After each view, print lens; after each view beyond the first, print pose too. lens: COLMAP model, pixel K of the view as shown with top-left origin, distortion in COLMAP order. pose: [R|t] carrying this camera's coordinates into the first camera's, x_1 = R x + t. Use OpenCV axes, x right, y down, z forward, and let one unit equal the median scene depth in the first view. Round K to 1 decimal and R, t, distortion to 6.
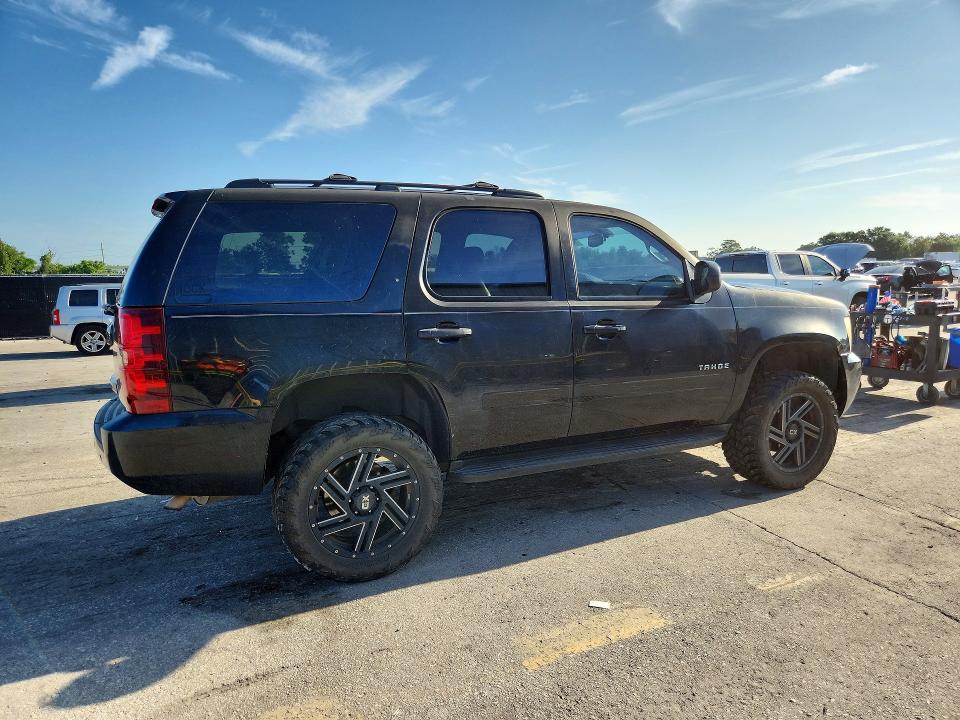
lens RADIAL K [[681.3, 0, 482.9], [0, 681.3, 361.0], [0, 0, 1]] dist [0.038338, -0.027203]
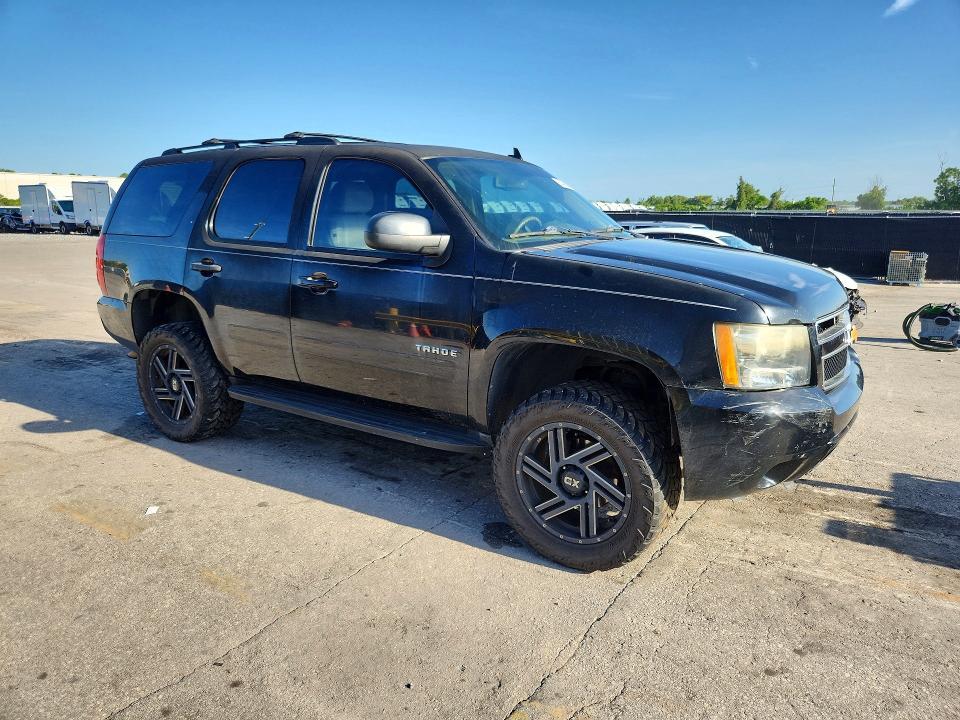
lens RADIAL K [[681.3, 0, 483.4], [0, 681.3, 357.7], [0, 0, 1]] dist [0.038338, -0.027203]
pose [[0.491741, 0.197336, -0.848085, 0.938875], [-0.123520, 0.979940, 0.156396, -0.101179], [0.861936, 0.027849, 0.506252, 0.606857]]
